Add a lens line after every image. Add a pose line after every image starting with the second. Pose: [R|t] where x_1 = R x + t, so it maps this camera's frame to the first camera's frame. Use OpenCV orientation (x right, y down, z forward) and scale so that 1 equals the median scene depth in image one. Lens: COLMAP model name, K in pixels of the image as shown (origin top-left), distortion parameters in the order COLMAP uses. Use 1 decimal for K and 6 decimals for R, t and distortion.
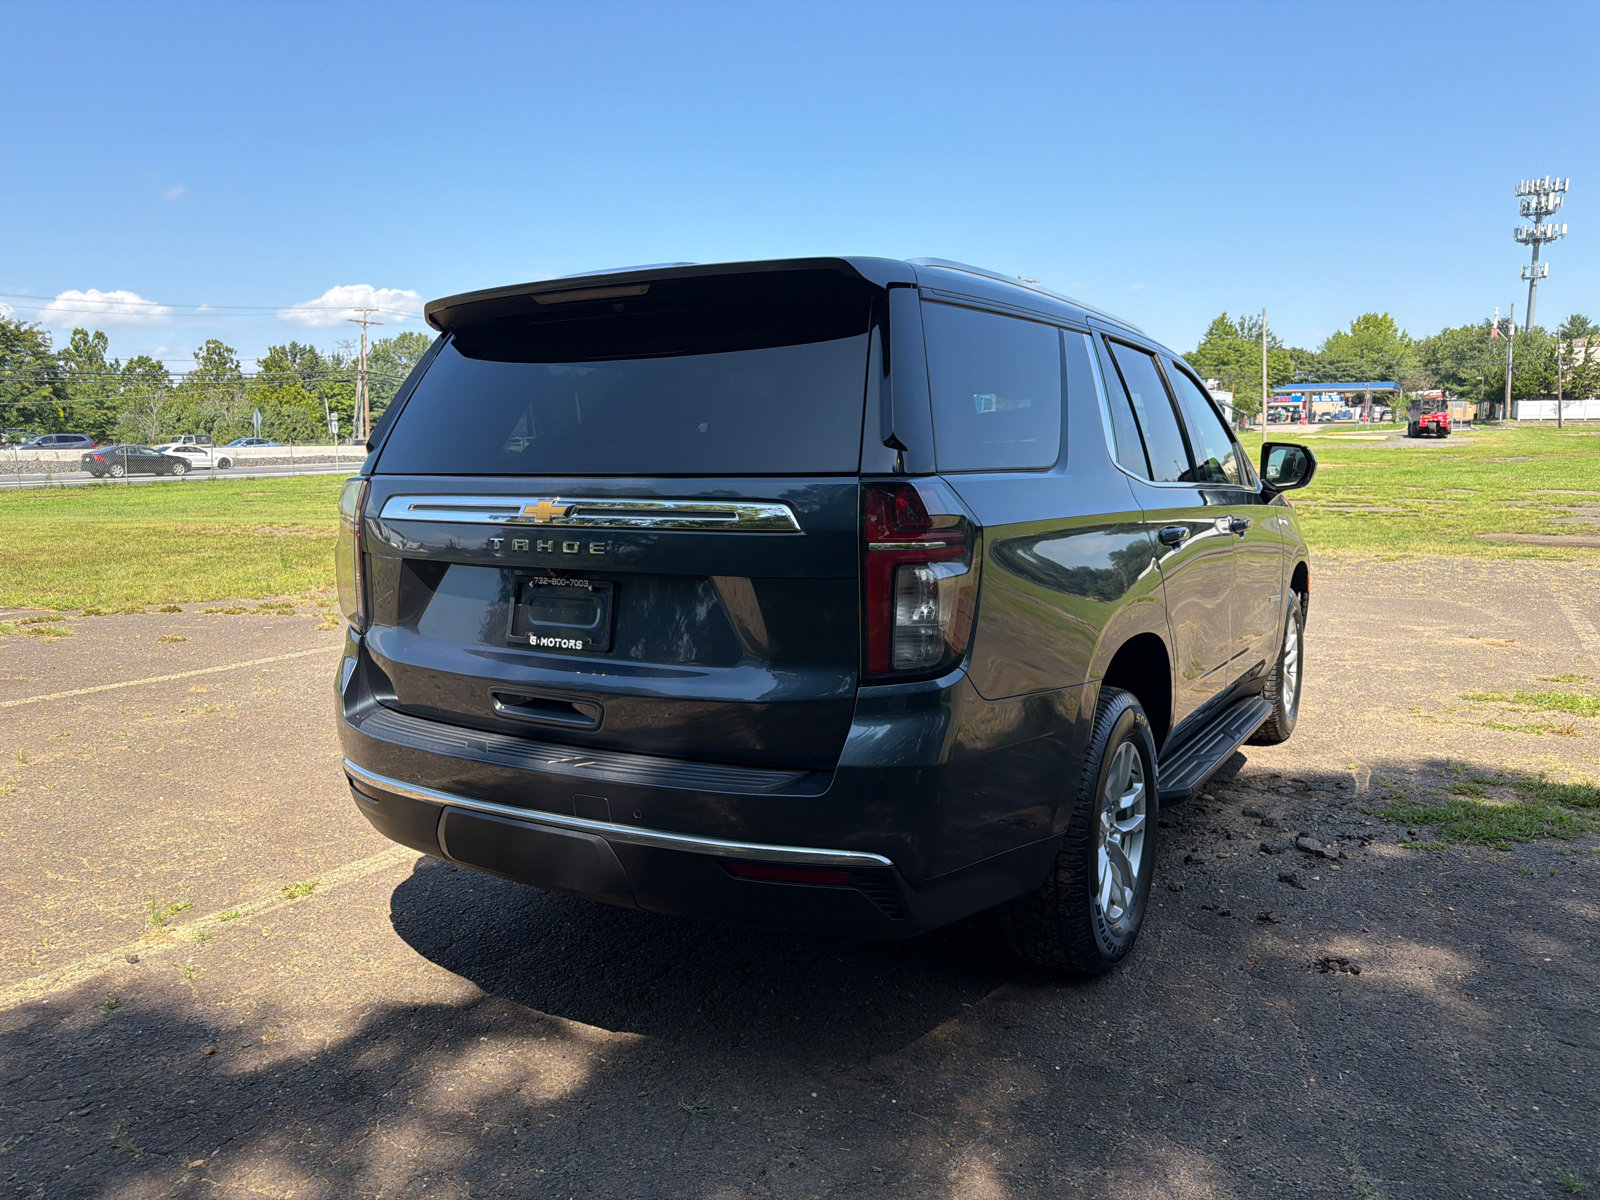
lens RADIAL K [[1139.2, 0, 804.2], [0, 1139.2, 595.1], [0, 0, 1]] dist [0.027669, -0.037334]
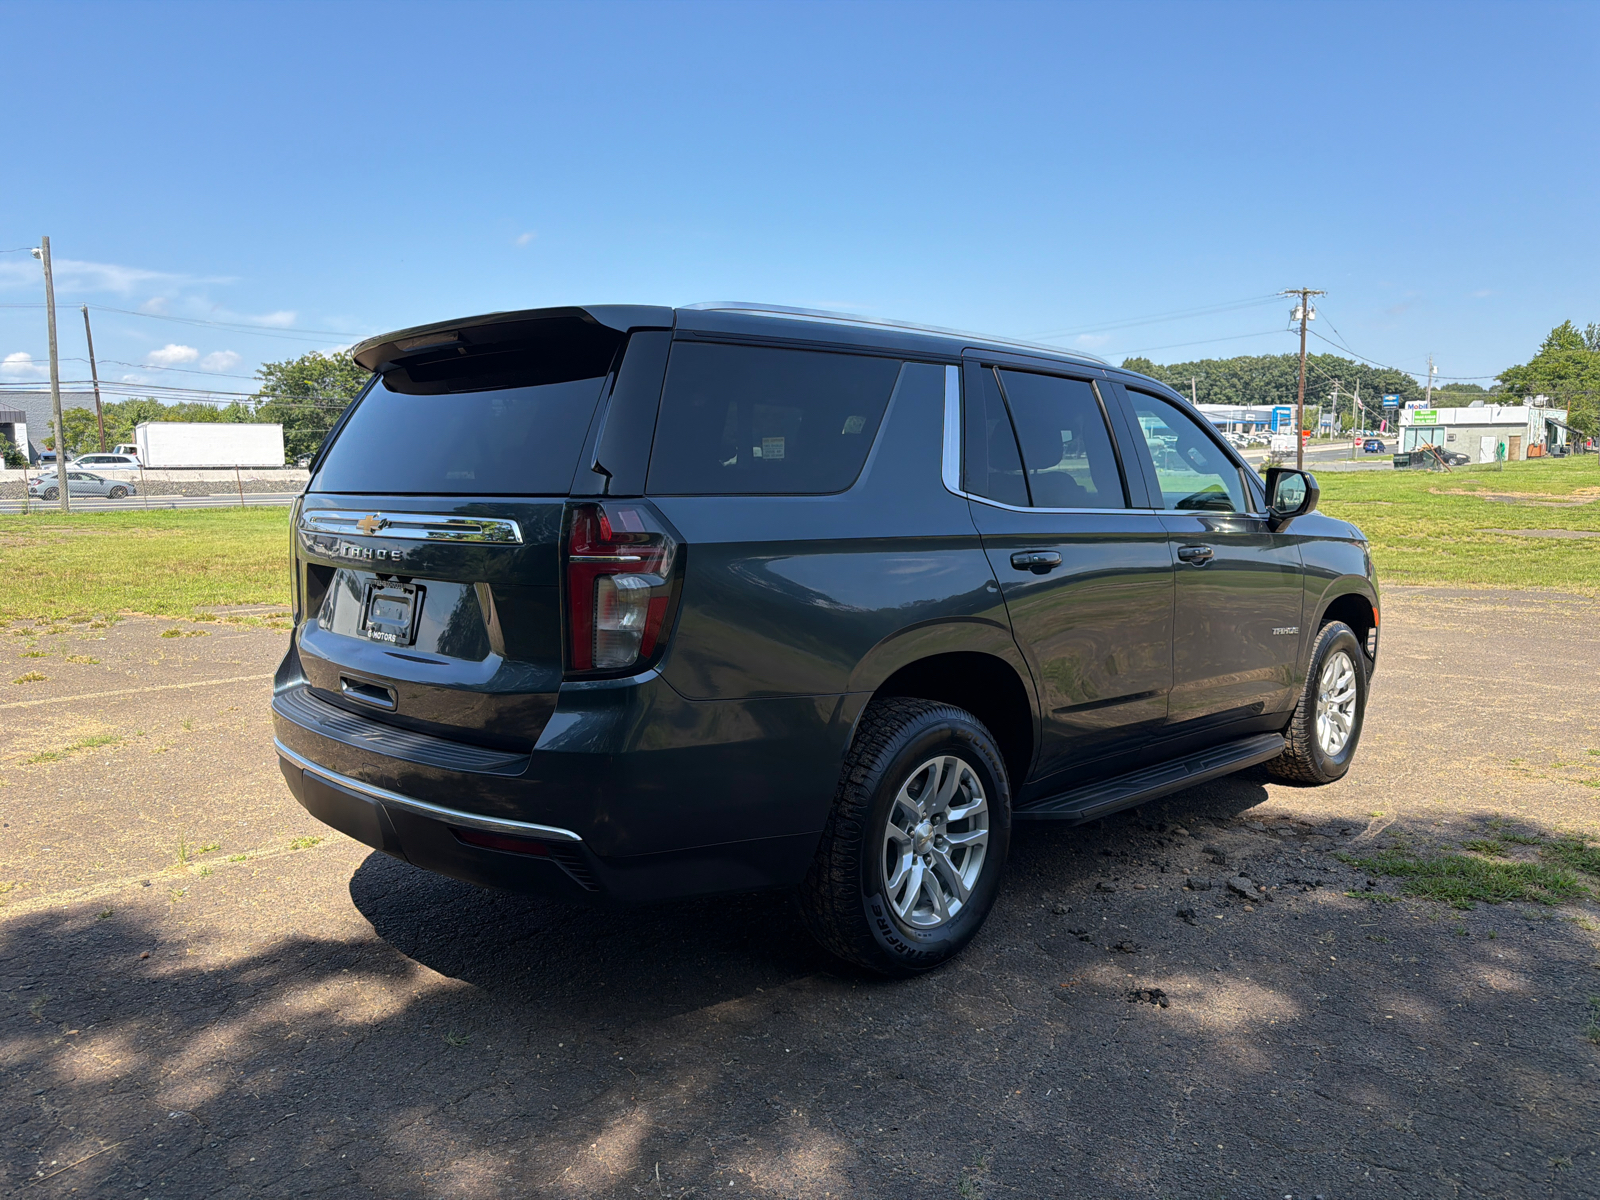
lens RADIAL K [[1139.2, 0, 806.7], [0, 1139.2, 584.9], [0, 0, 1]] dist [0.027669, -0.037334]
pose [[0.970521, 0.027244, -0.239474, 0.374718], [-0.033887, 0.999145, -0.023667, 0.001729], [0.238624, 0.031084, 0.970614, -0.035309]]
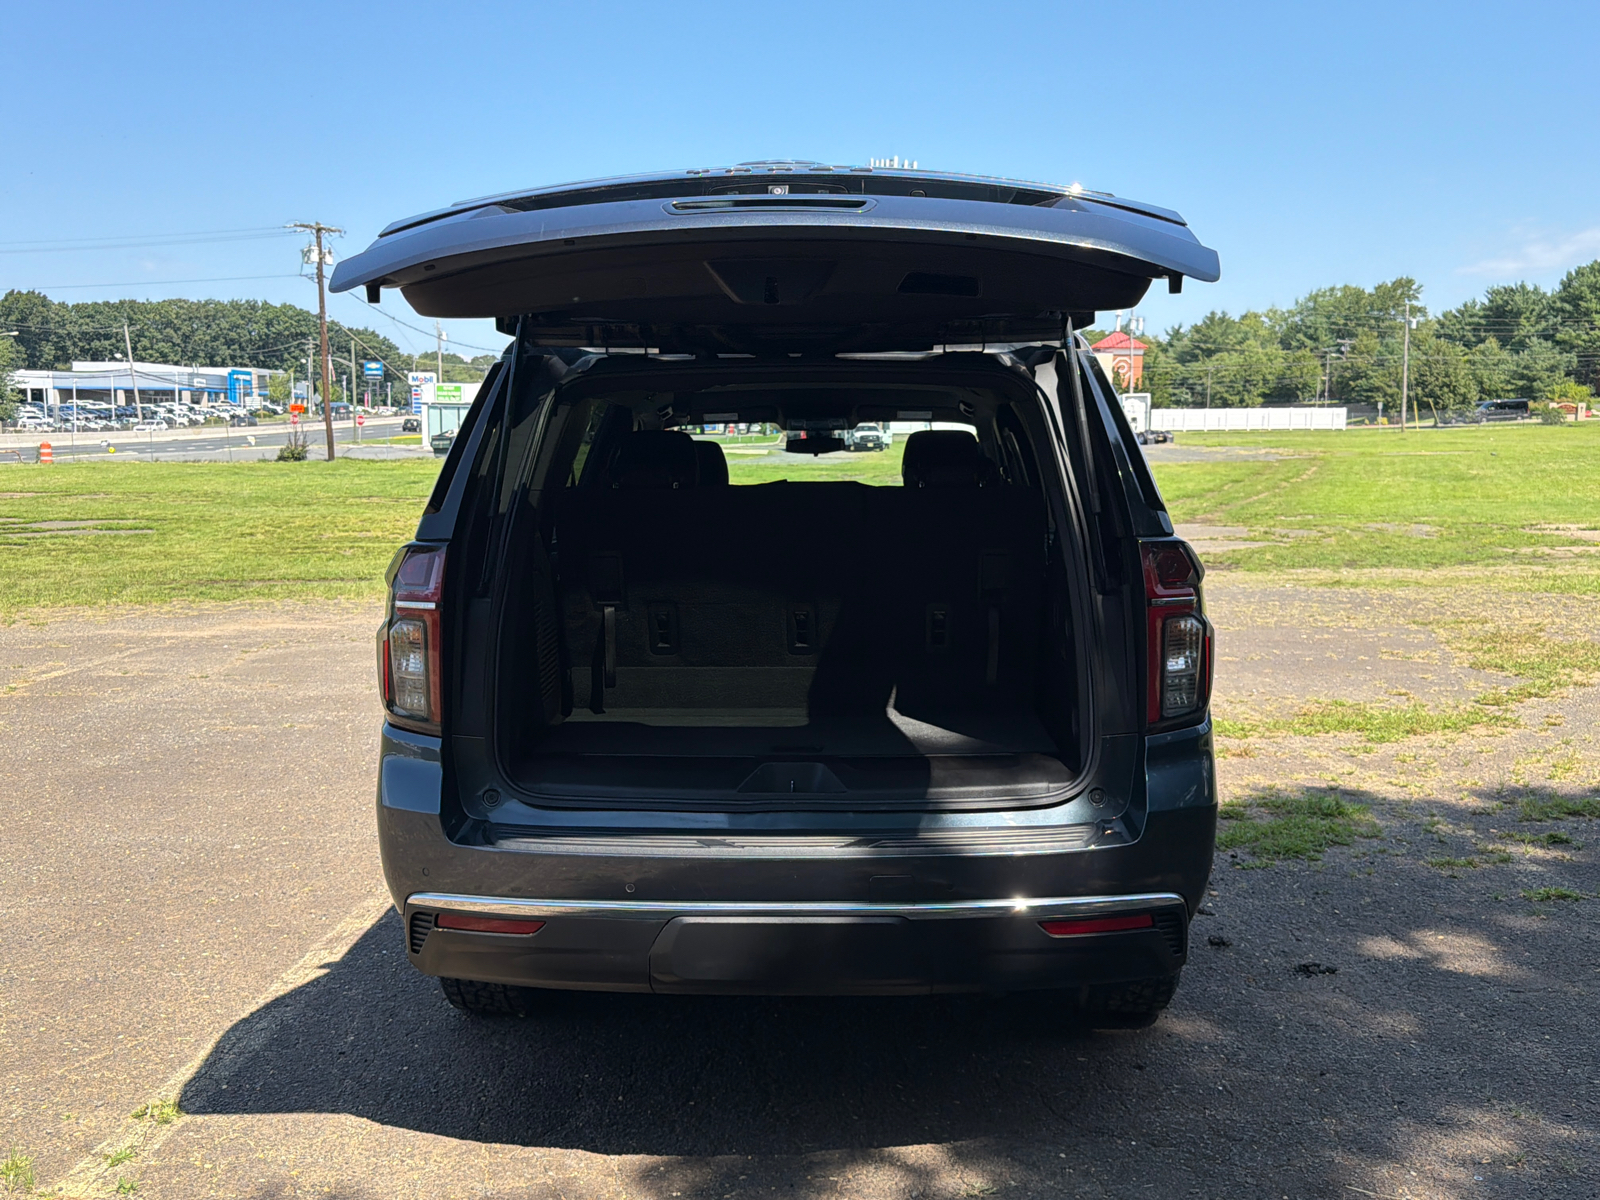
lens RADIAL K [[1542.0, 0, 786.2], [0, 1542.0, 607.2], [0, 0, 1]] dist [0.032958, 0.000000]
pose [[0.880651, -0.038705, 0.472183, -0.841011], [0.053220, 0.998431, -0.017417, -0.028516], [-0.470768, 0.040468, 0.881329, -0.068230]]
